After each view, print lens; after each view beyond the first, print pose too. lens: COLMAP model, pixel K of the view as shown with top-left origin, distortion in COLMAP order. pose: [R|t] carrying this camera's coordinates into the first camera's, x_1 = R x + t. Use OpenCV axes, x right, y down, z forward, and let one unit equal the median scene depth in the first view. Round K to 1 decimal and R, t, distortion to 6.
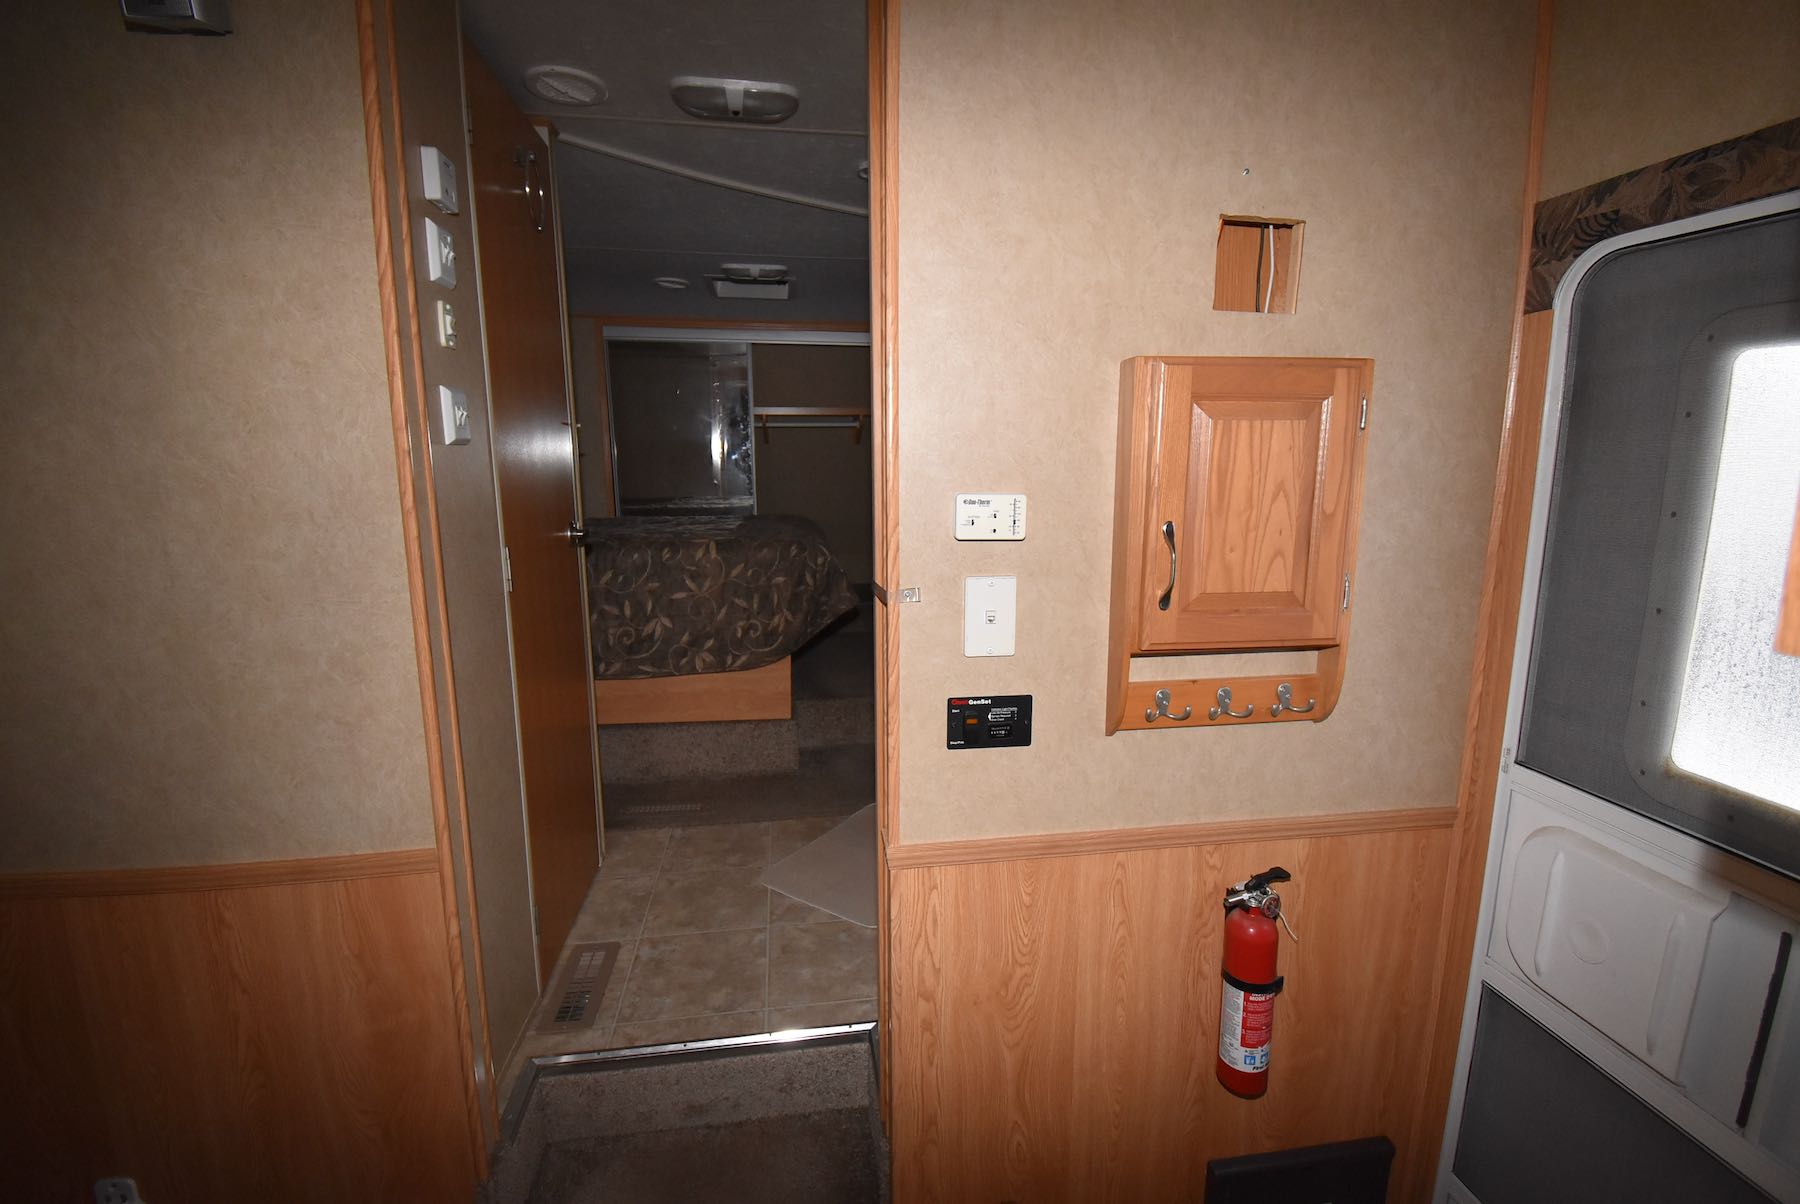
lens RADIAL K [[806.4, 0, 905.5], [0, 806.4, 598.8], [0, 0, 1]] dist [0.013357, -0.018617]
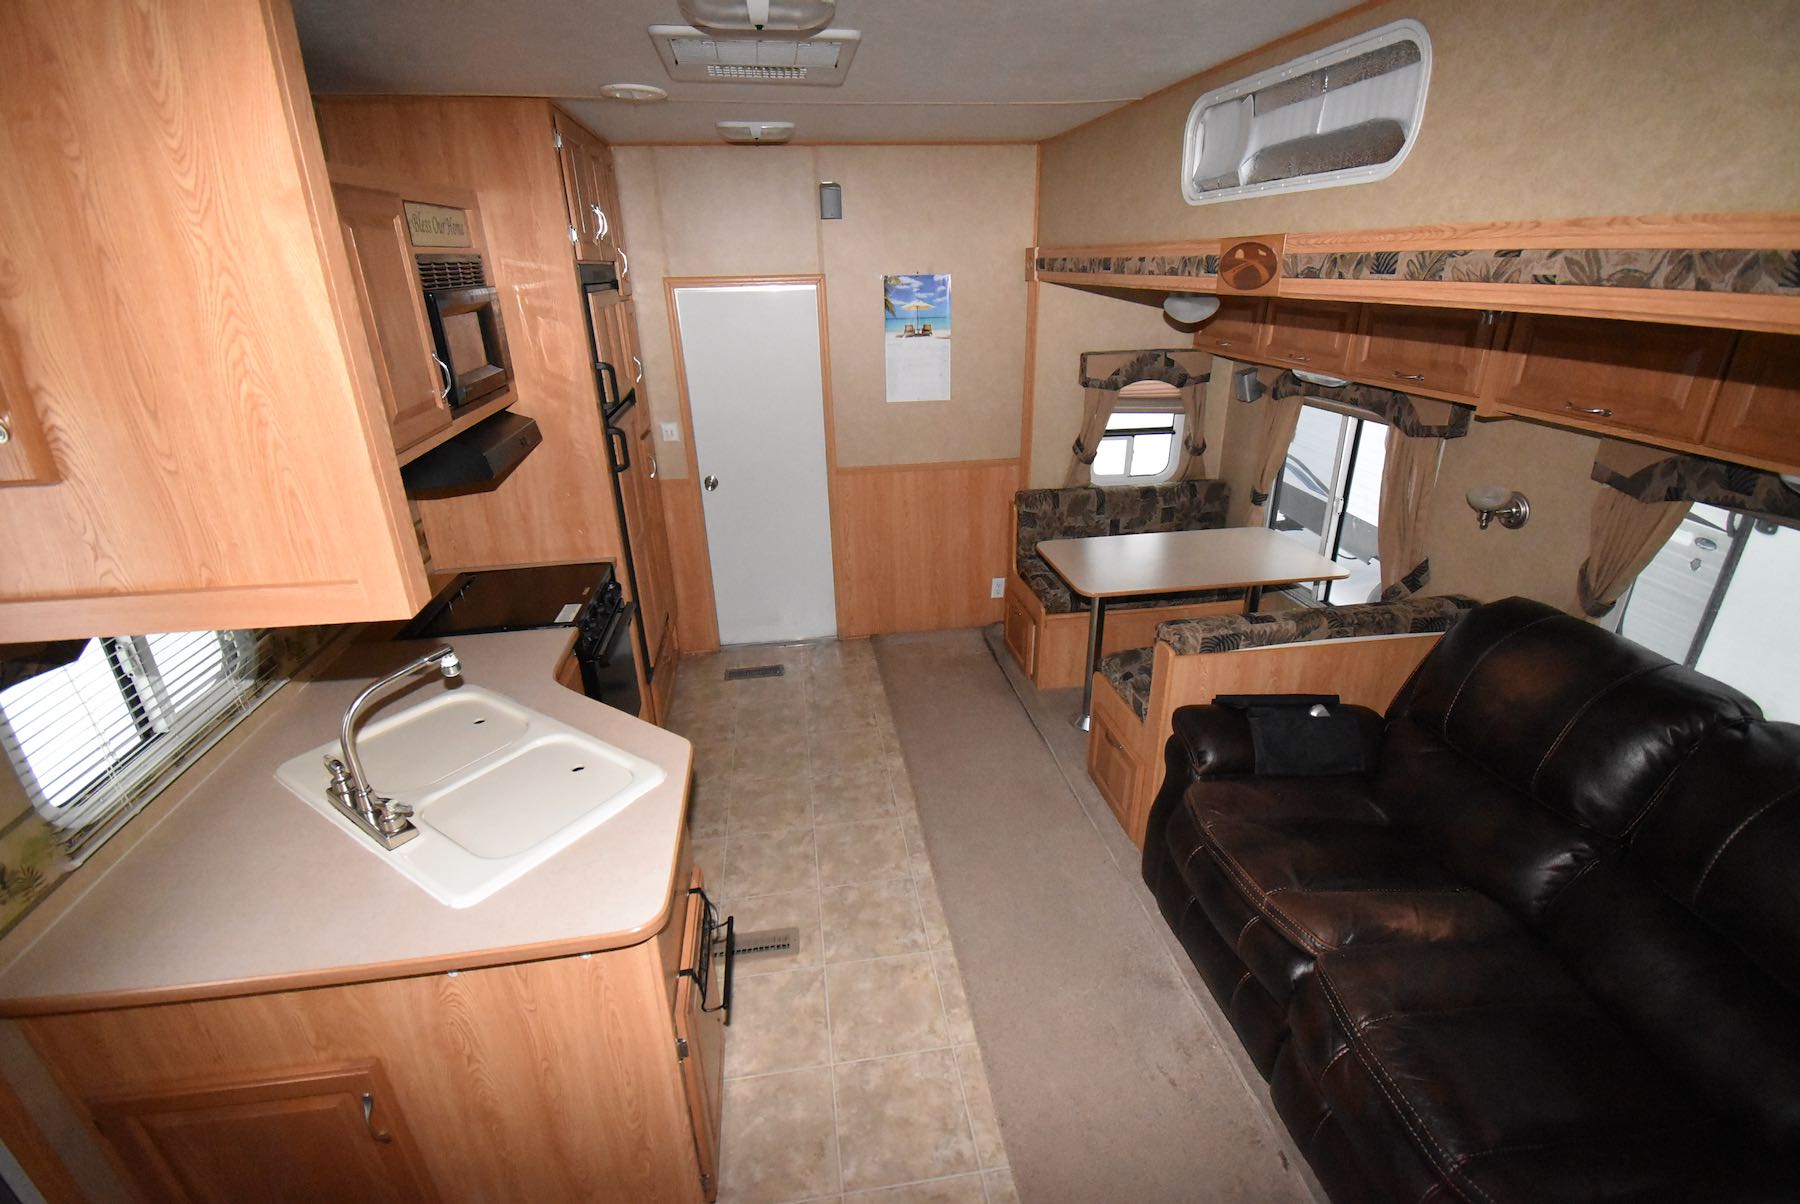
lens RADIAL K [[806.4, 0, 898.5], [0, 806.4, 599.7], [0, 0, 1]] dist [0.013357, -0.018617]
pose [[-0.999884, 0.004384, 0.014579, -0.211913], [0.011648, 0.836936, 0.547176, -0.472334], [-0.009803, 0.547283, -0.836891, 1.207984]]
